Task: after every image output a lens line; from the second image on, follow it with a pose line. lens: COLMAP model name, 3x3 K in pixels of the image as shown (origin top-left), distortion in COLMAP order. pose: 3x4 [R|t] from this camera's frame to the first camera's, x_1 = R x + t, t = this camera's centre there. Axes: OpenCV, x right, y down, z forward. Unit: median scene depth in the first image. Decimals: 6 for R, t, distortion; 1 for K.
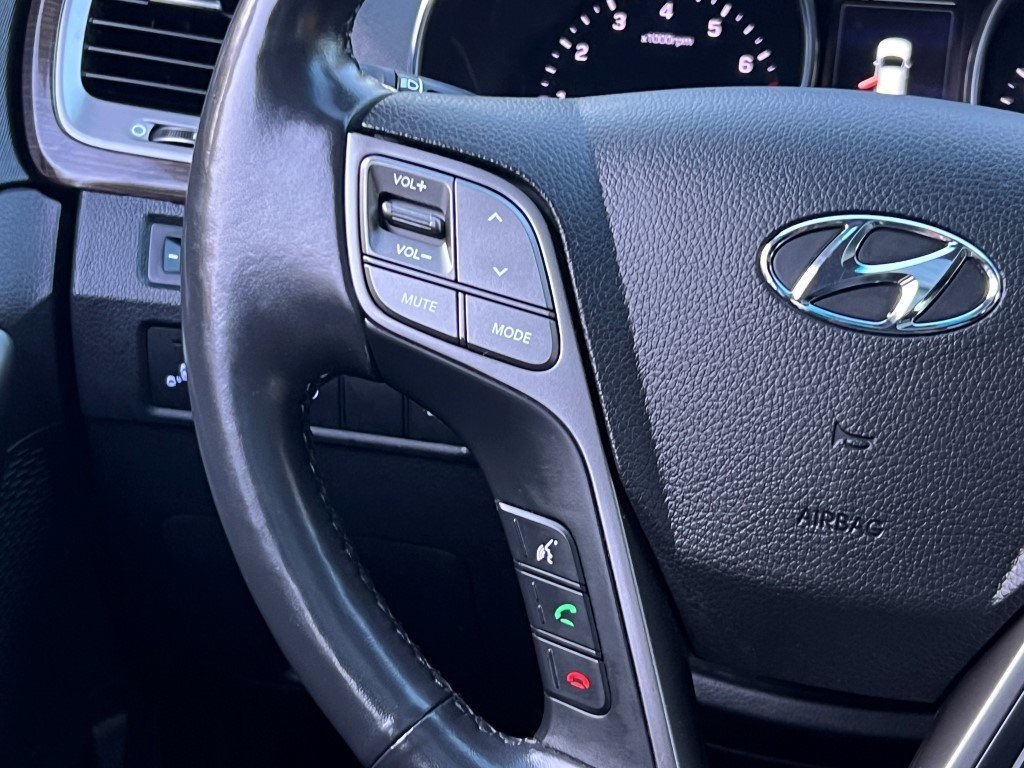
lens RADIAL K [[1758.8, 0, 503.4], [0, 1758.8, 396.5], [0, 0, 1]] dist [0.252072, -1.106599]
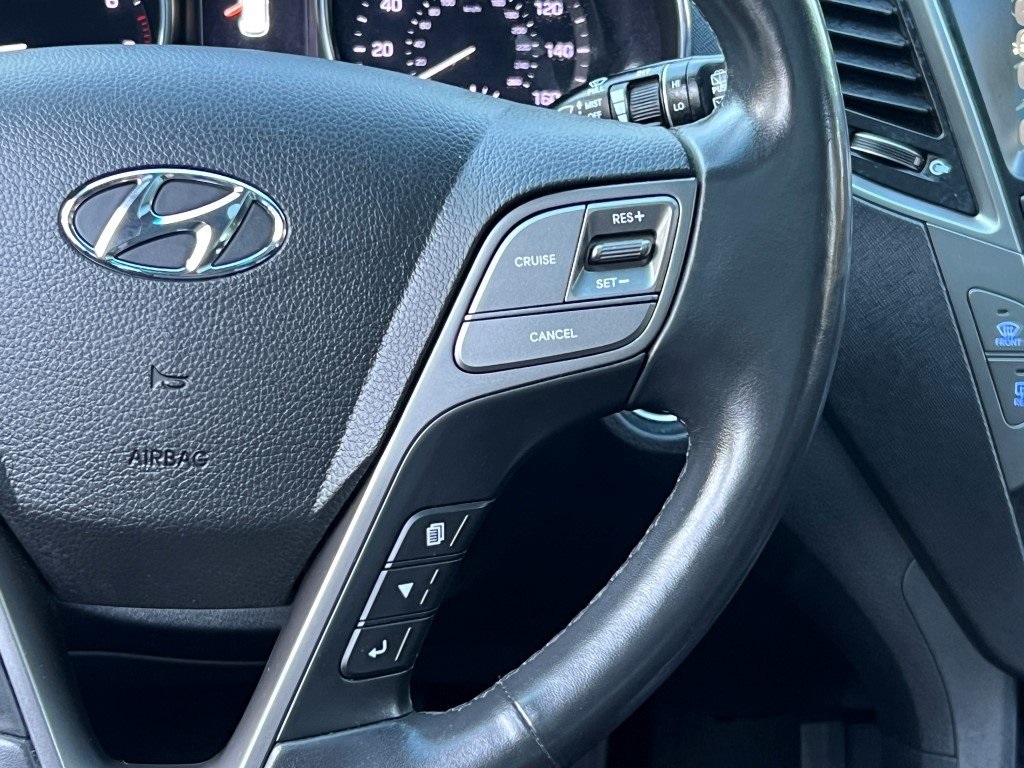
lens RADIAL K [[1758.8, 0, 503.4], [0, 1758.8, 396.5], [0, 0, 1]] dist [0.252072, -1.106599]
pose [[0.961811, -0.131447, 0.240086, 0.131747], [0.116452, 0.990309, 0.075676, -0.023786], [-0.247707, -0.044827, 0.967797, -0.088947]]
